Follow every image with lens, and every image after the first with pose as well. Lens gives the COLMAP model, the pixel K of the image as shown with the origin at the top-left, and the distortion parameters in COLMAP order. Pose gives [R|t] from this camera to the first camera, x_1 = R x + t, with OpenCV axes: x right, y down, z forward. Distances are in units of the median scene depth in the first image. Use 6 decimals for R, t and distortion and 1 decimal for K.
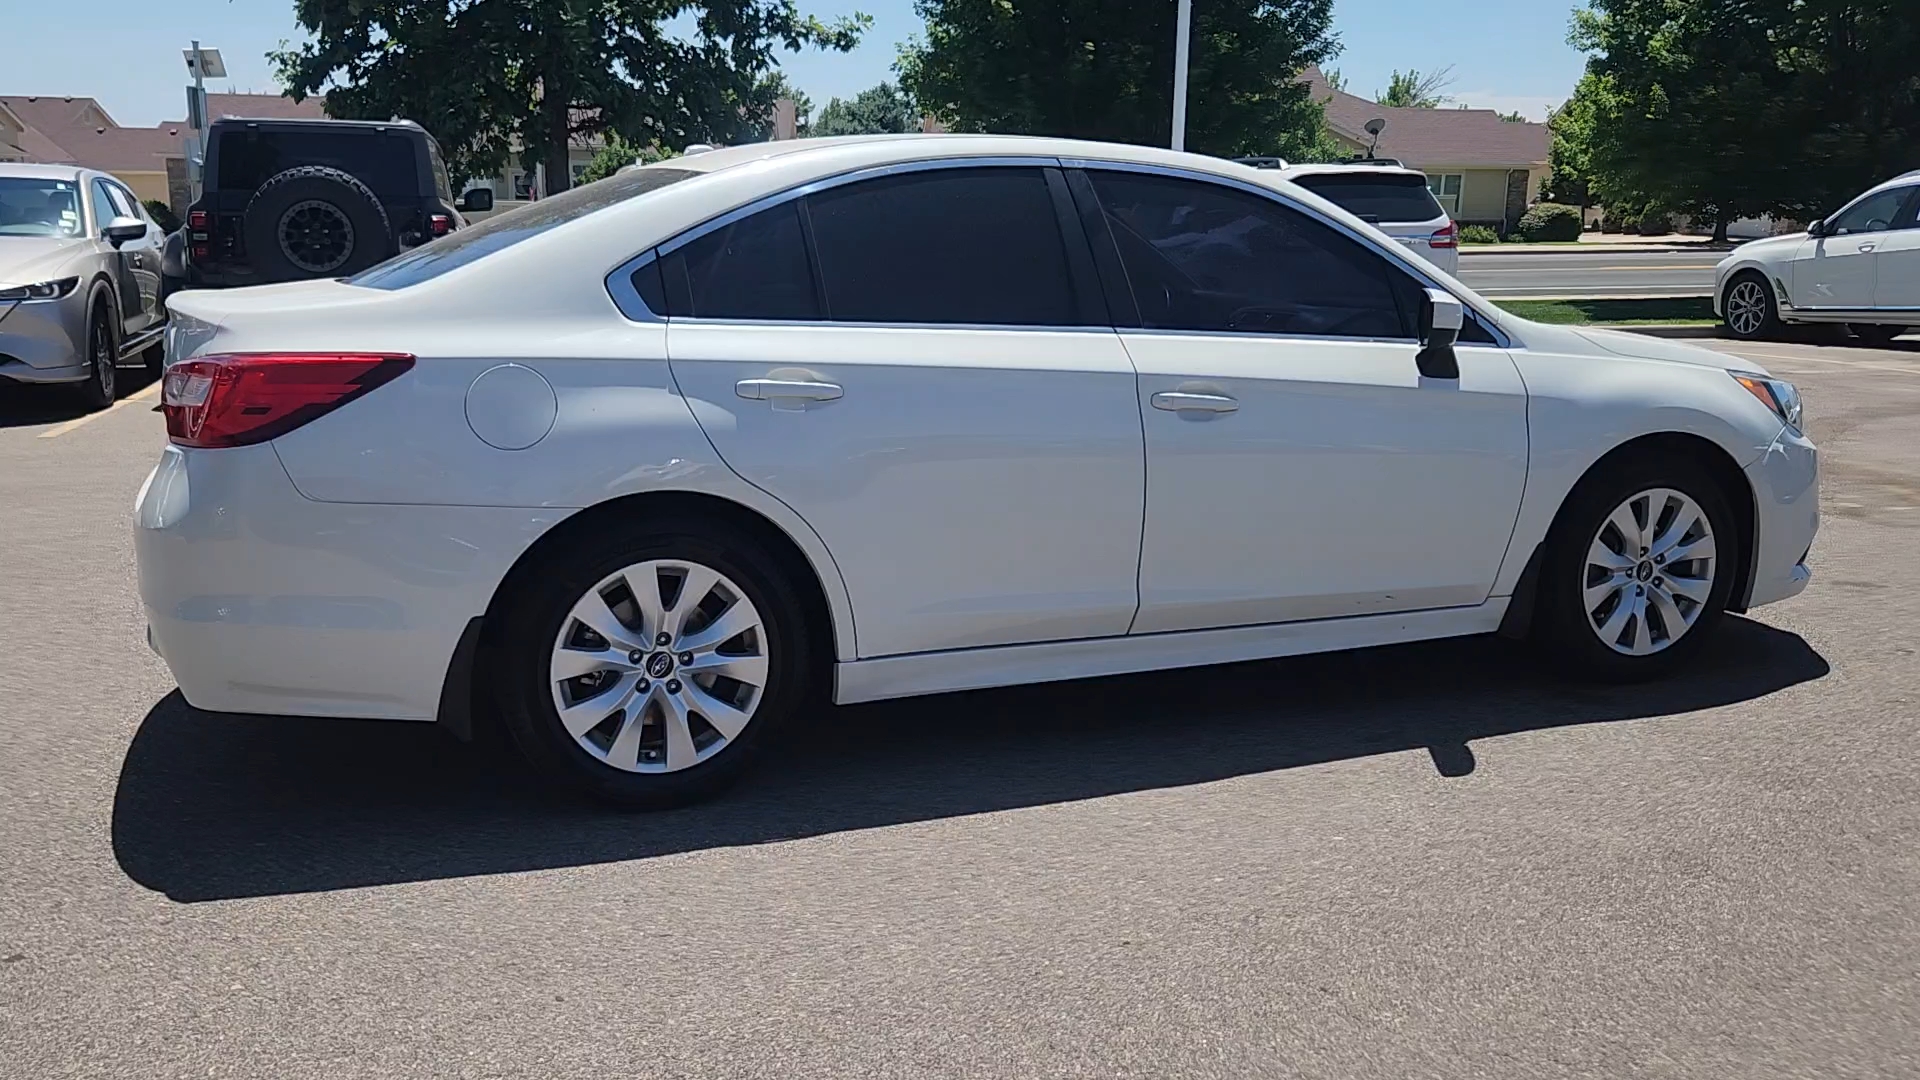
lens RADIAL K [[1629.9, 0, 956.7], [0, 1629.9, 541.6], [0, 0, 1]] dist [0.025445, 0.000189]
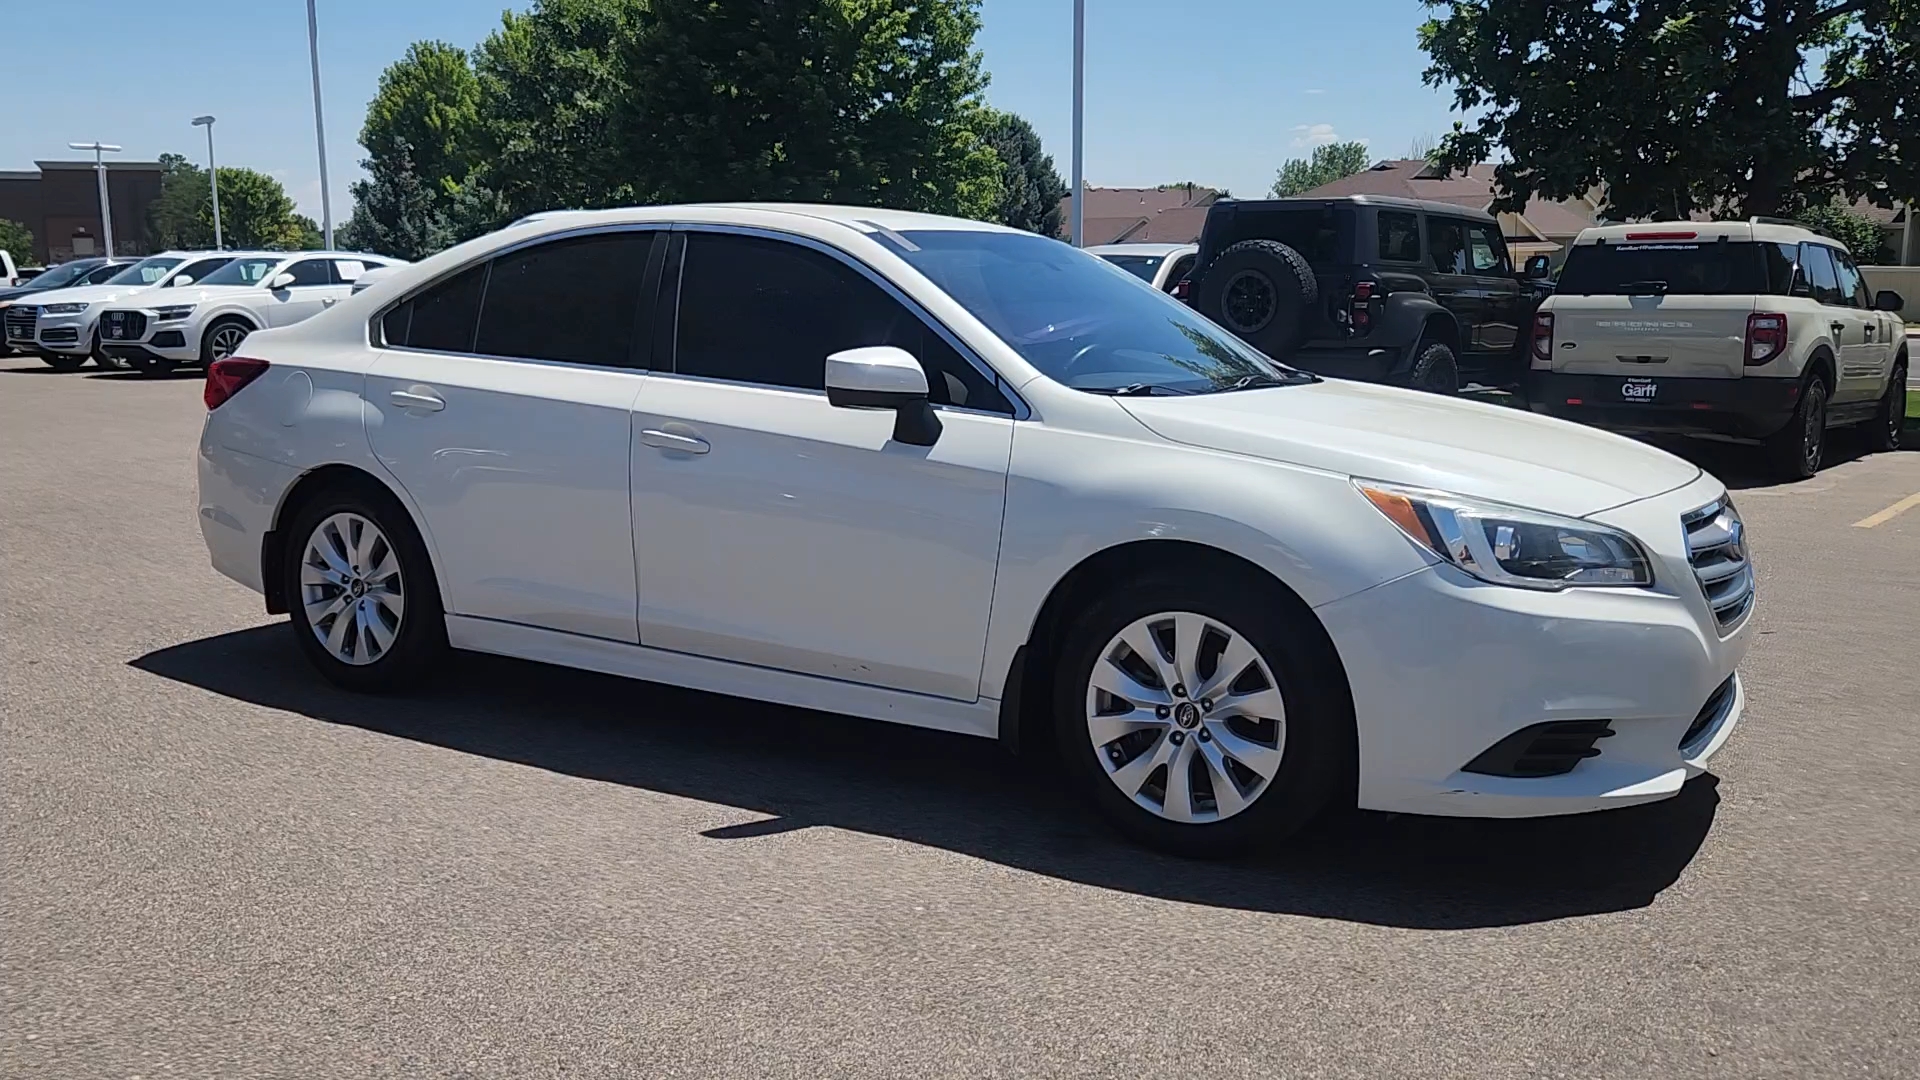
lens RADIAL K [[1629.9, 0, 955.5], [0, 1629.9, 543.6], [0, 0, 1]] dist [0.025445, 0.000189]
pose [[0.592063, 0.124532, -0.796212, 1.110427], [-0.157604, 0.986803, 0.037147, -0.086535], [0.790331, 0.103493, 0.603877, 0.486416]]
